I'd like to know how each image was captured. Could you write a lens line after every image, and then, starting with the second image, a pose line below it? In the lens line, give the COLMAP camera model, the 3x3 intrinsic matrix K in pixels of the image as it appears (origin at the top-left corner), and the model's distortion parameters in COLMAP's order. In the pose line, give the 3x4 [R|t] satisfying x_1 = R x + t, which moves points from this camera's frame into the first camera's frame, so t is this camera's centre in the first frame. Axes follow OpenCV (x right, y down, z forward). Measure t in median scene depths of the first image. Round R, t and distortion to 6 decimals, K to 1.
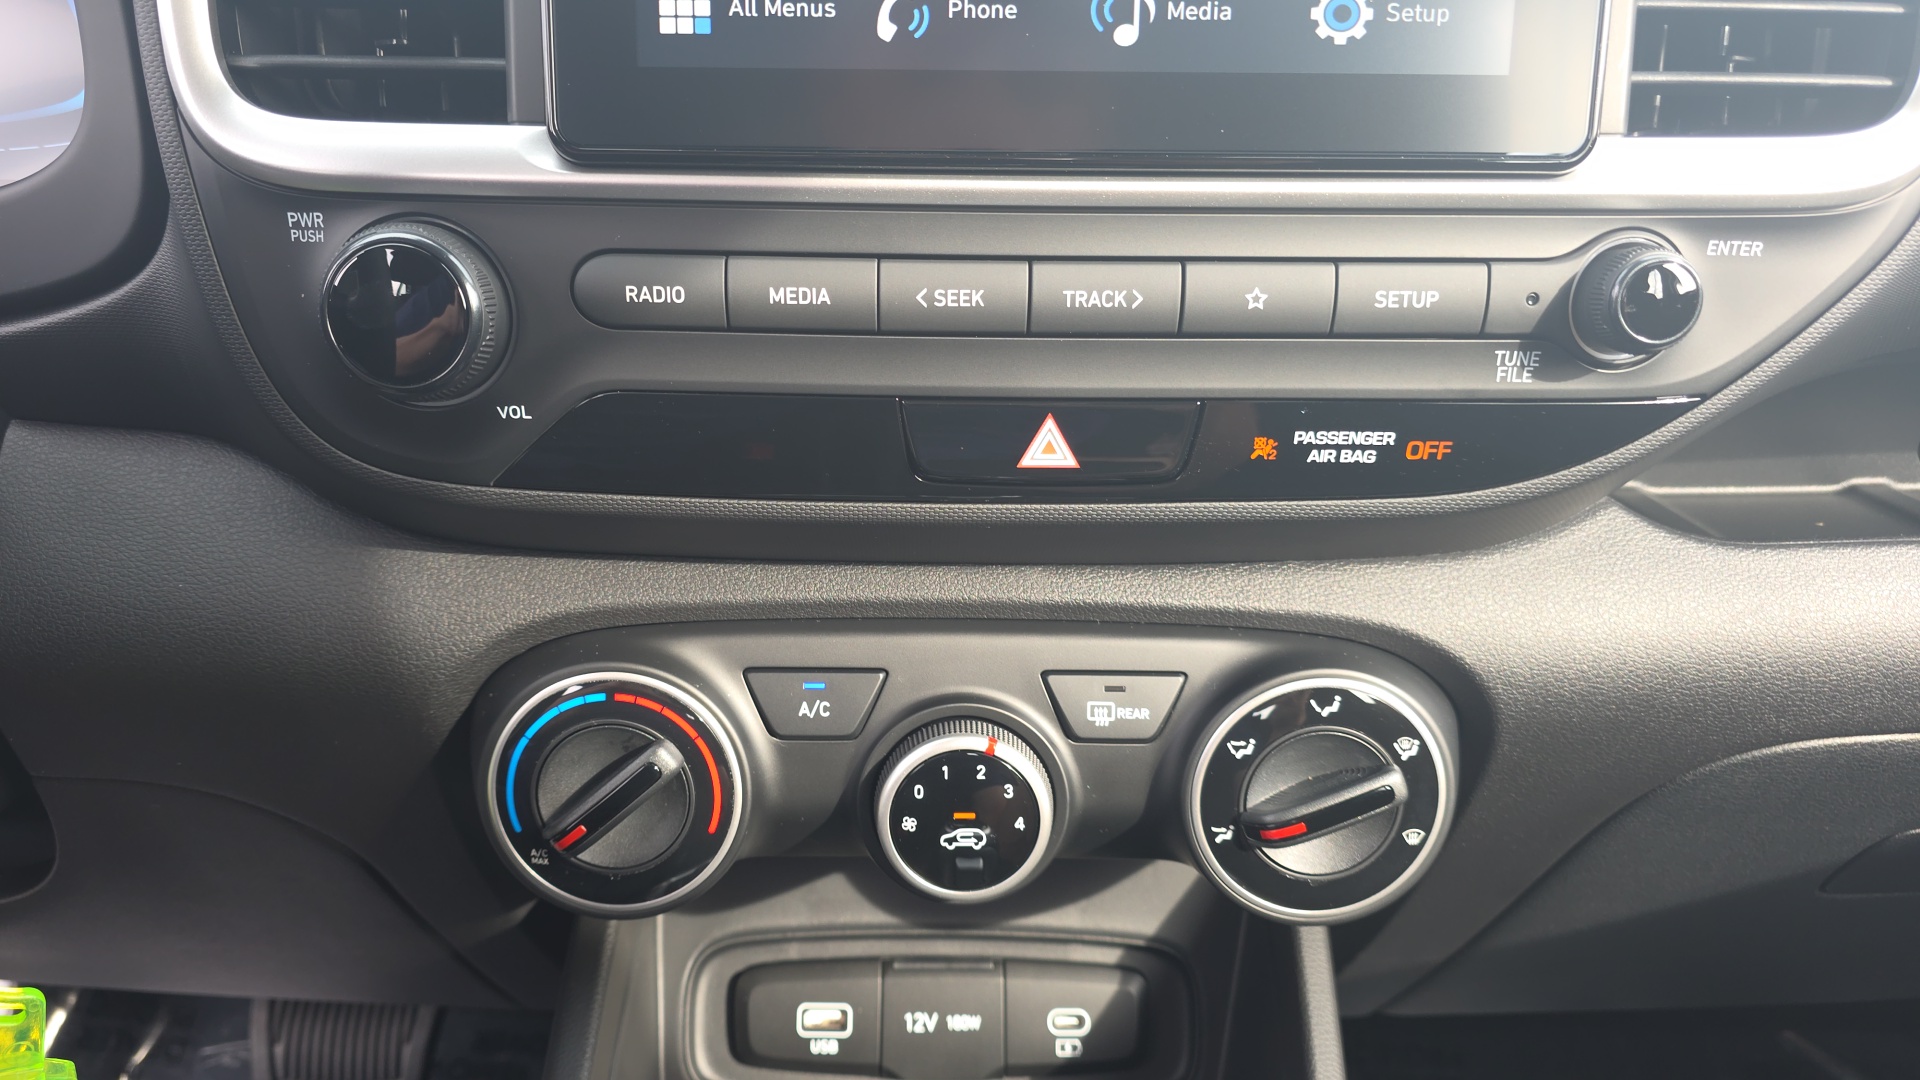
lens RADIAL K [[1335.3, 0, 937.5], [0, 1335.3, 558.5], [0, 0, 1]] dist [0.011294, -0.029663]
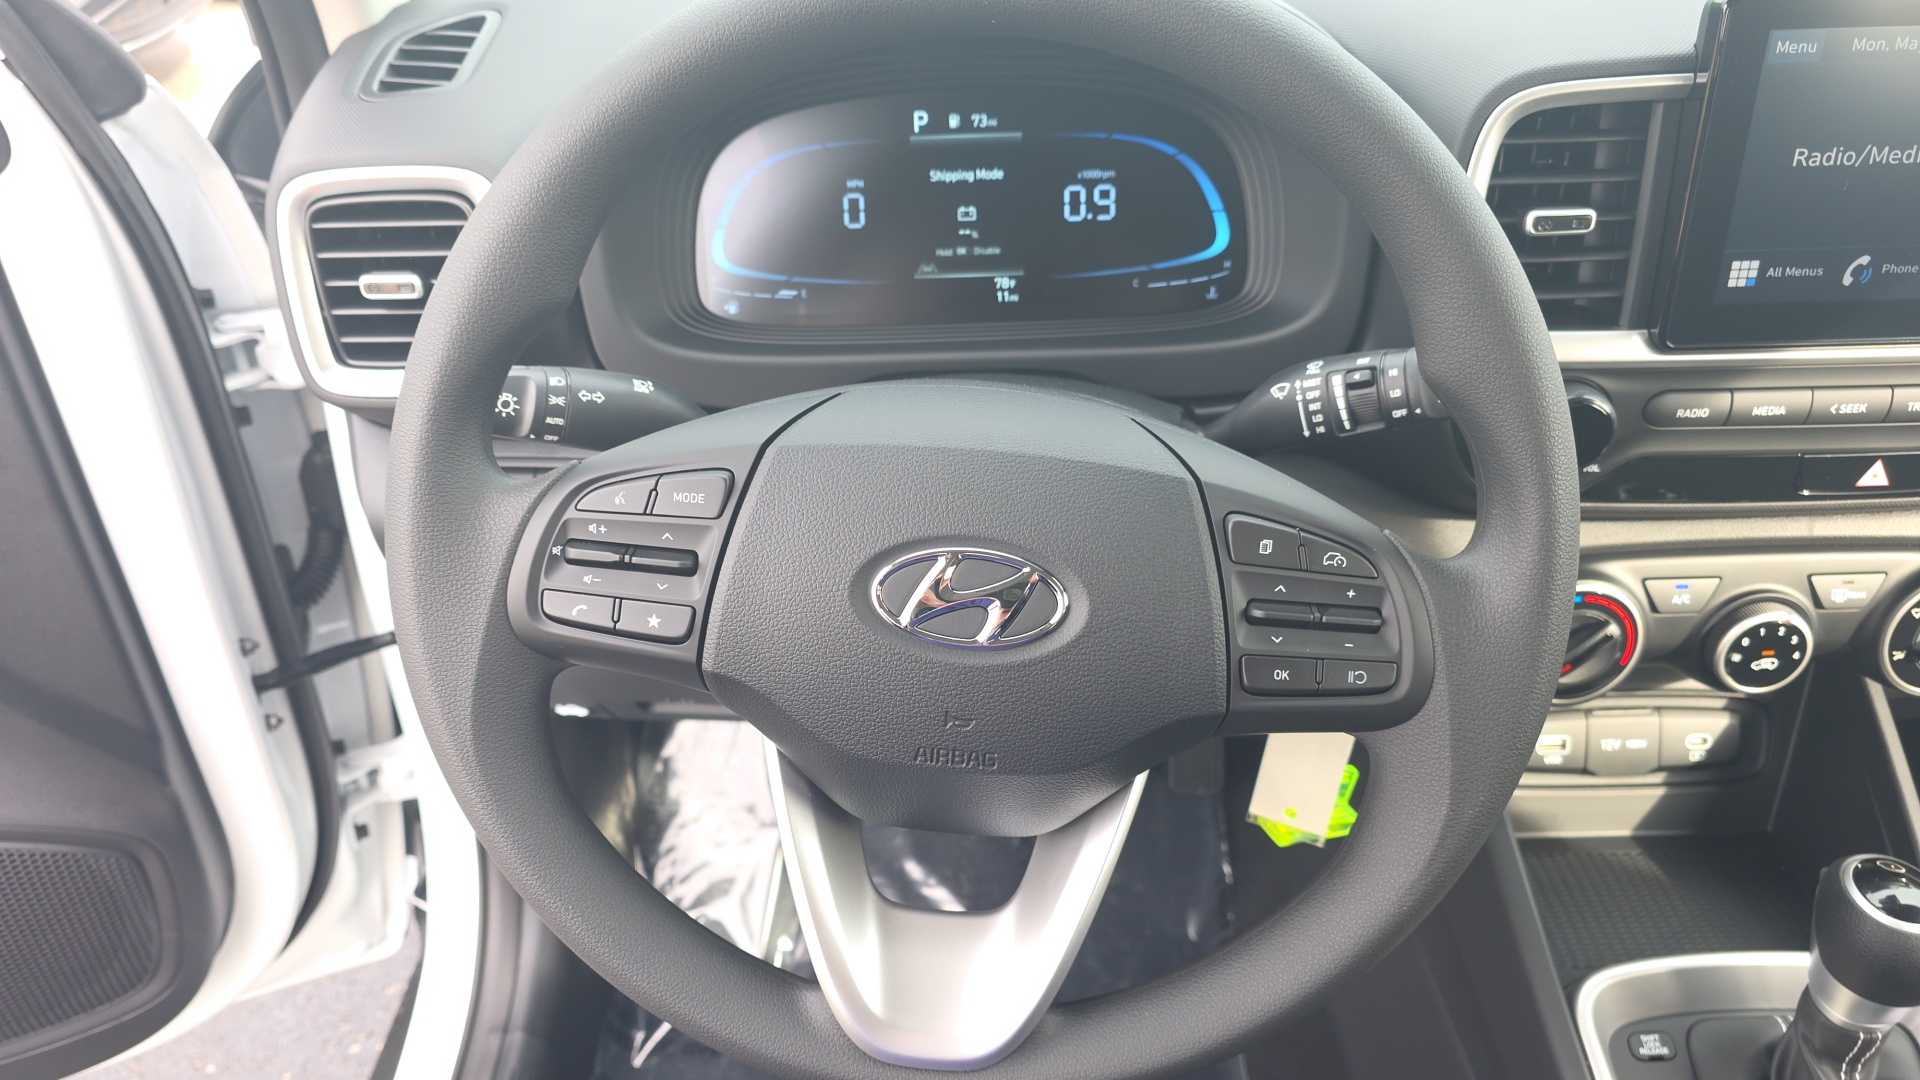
lens RADIAL K [[1290.0, 0, 937.0], [0, 1290.0, 556.7], [0, 0, 1]] dist [0.060015, -0.064608]
pose [[0.998714, -0.034313, -0.037328, -1.074630], [0.042017, 0.972156, 0.230538, -0.413162], [0.028378, -0.231809, 0.972347, -0.800913]]
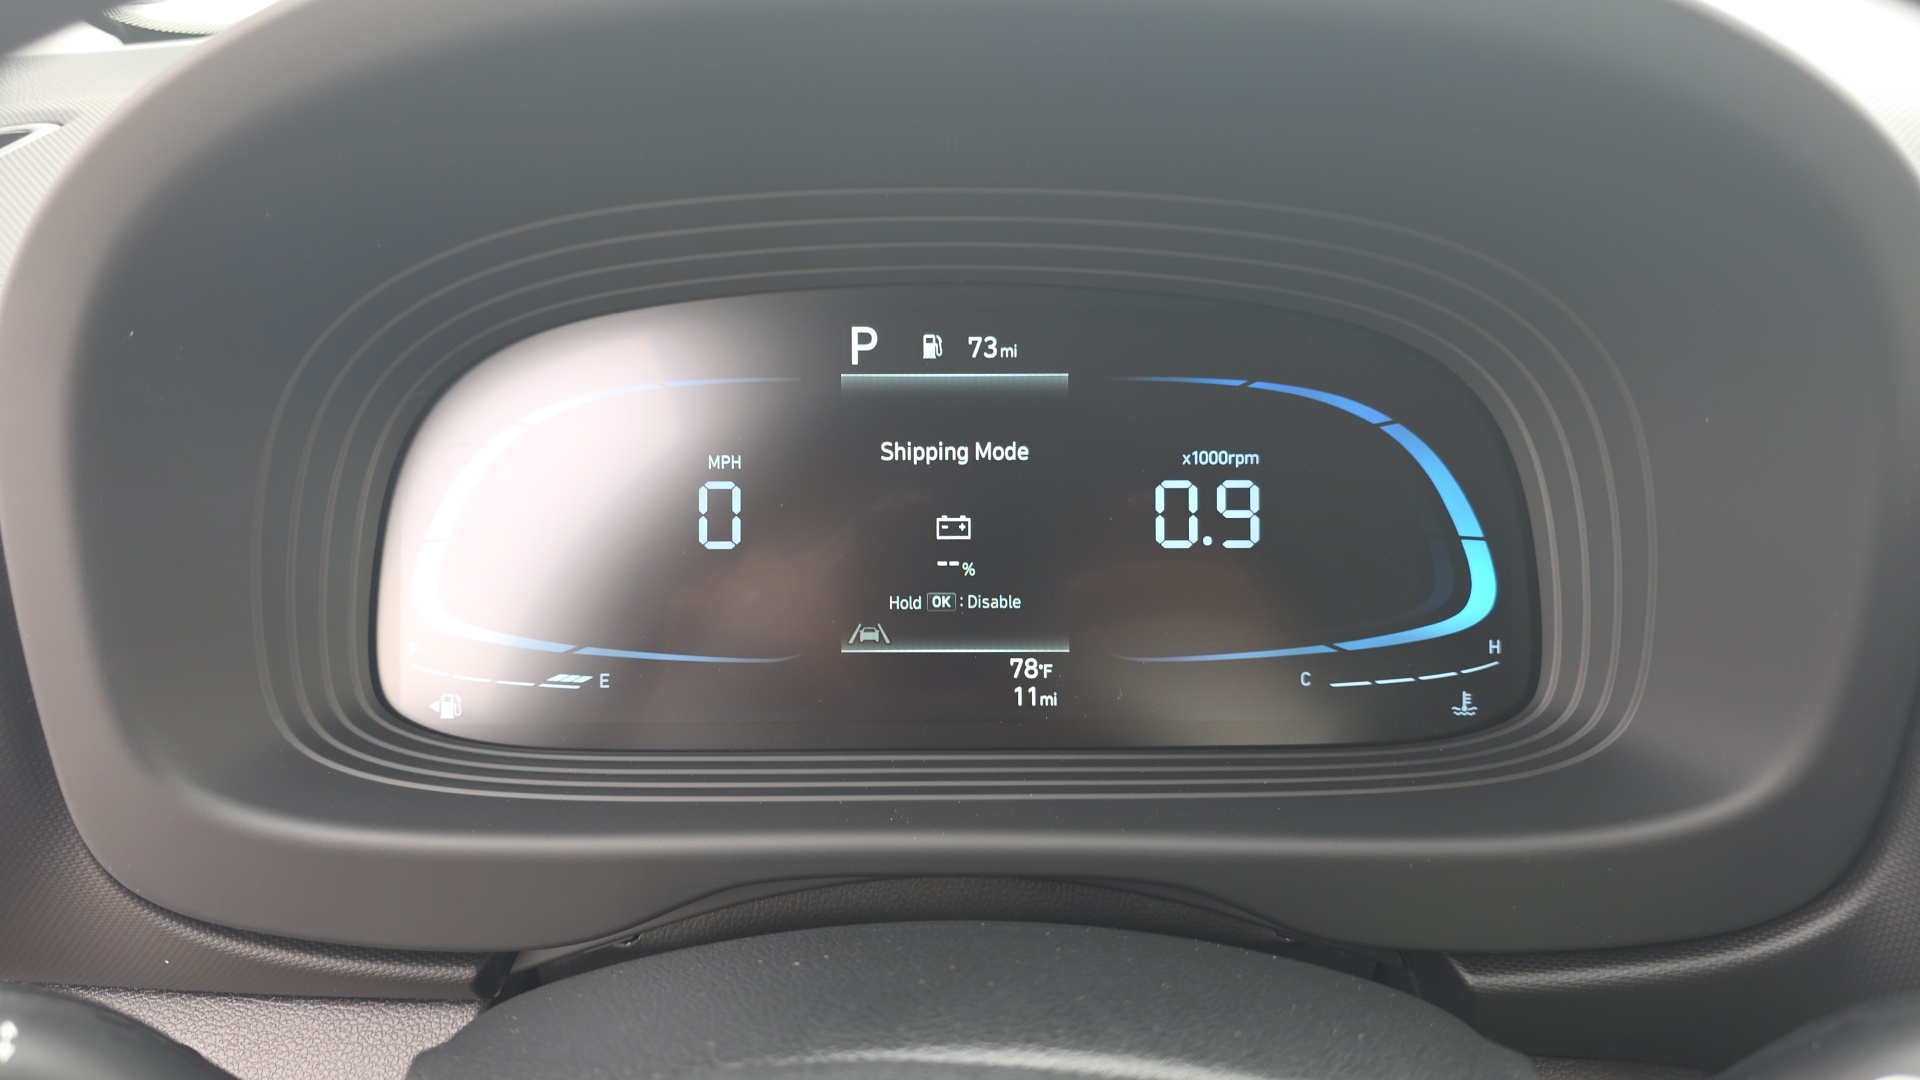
lens RADIAL K [[1290.0, 0, 908.7], [0, 1290.0, 622.7], [0, 0, 1]] dist [0.060015, -0.064608]
pose [[0.999795, -0.012301, 0.016102, -1.131373], [0.012212, 0.999910, 0.005590, -0.400545], [-0.016169, -0.005392, 0.999855, 0.235039]]
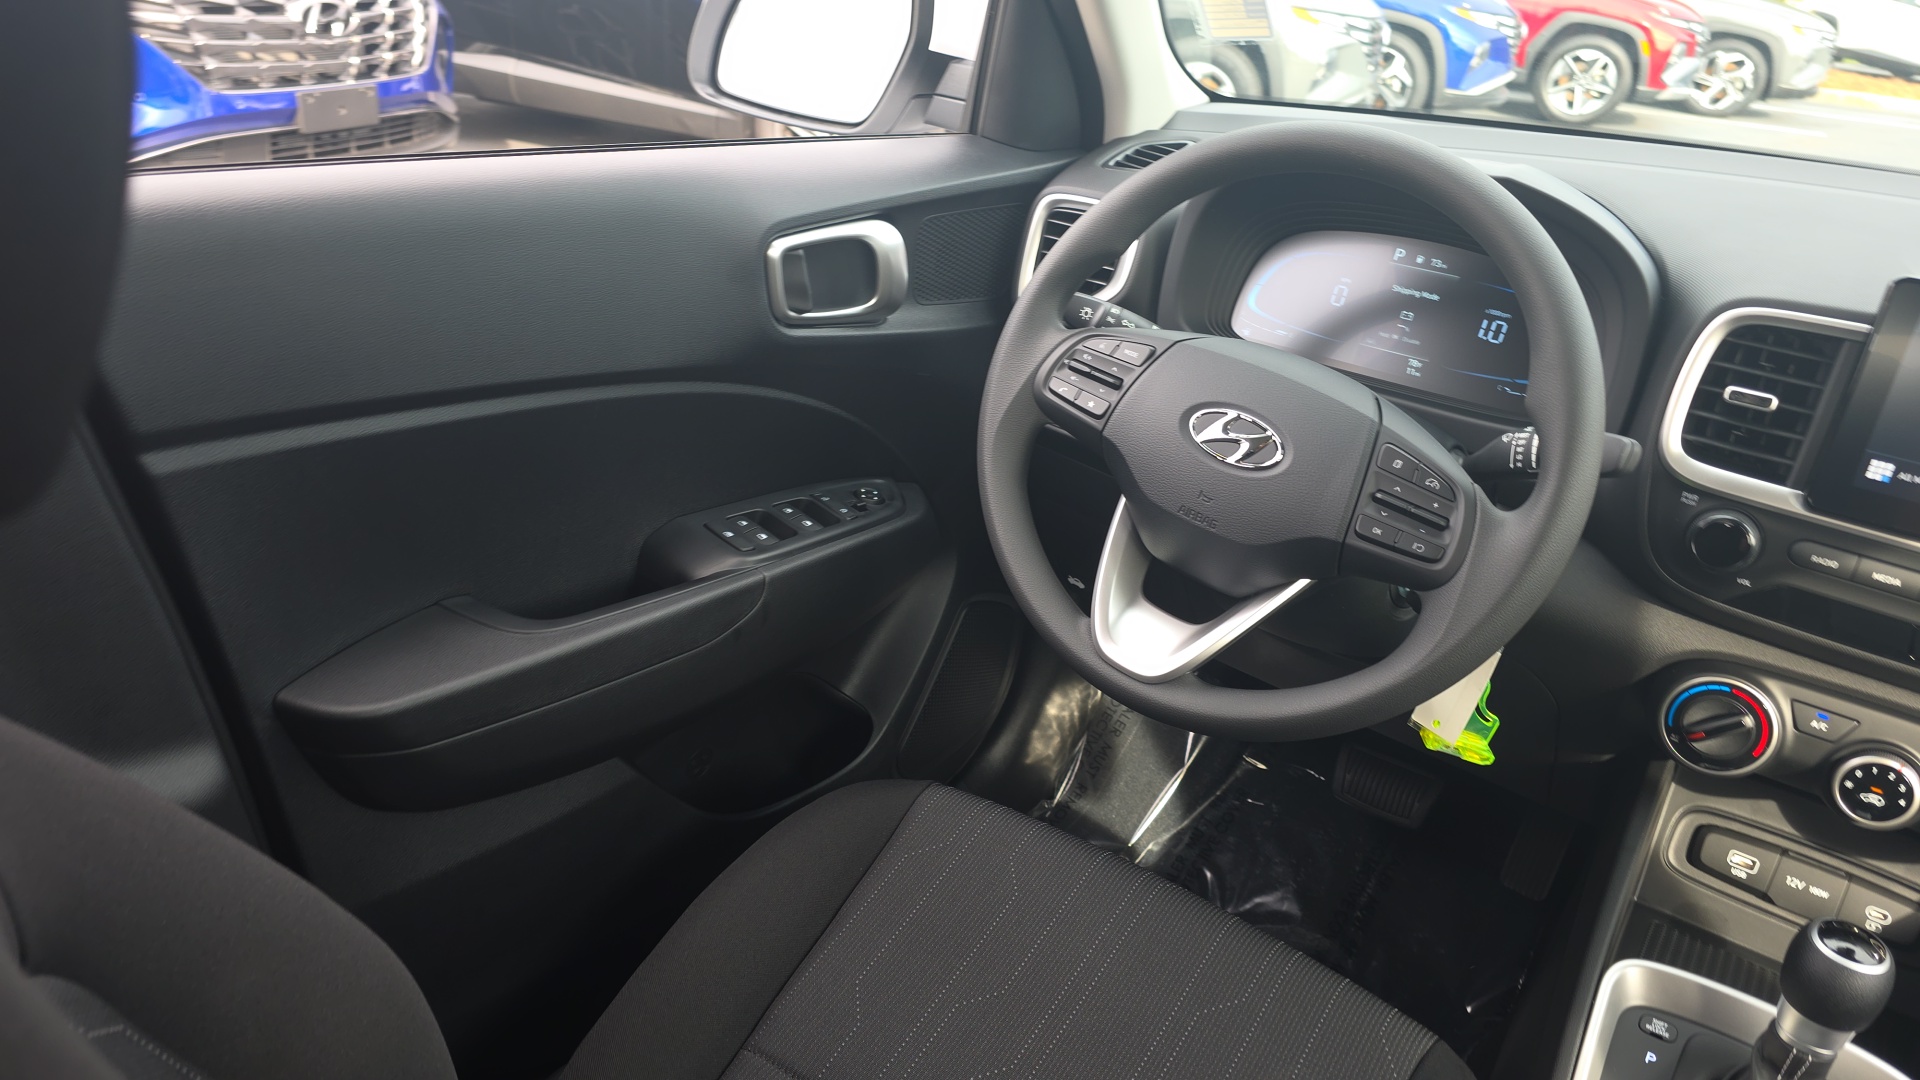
lens RADIAL K [[1290.0, 0, 952.4], [0, 1290.0, 543.4], [0, 0, 1]] dist [0.060015, -0.064608]
pose [[0.801703, 0.308451, -0.511987, -0.244203], [-0.275275, 0.950850, 0.141803, -0.105551], [0.530562, 0.027253, 0.847208, -1.882114]]
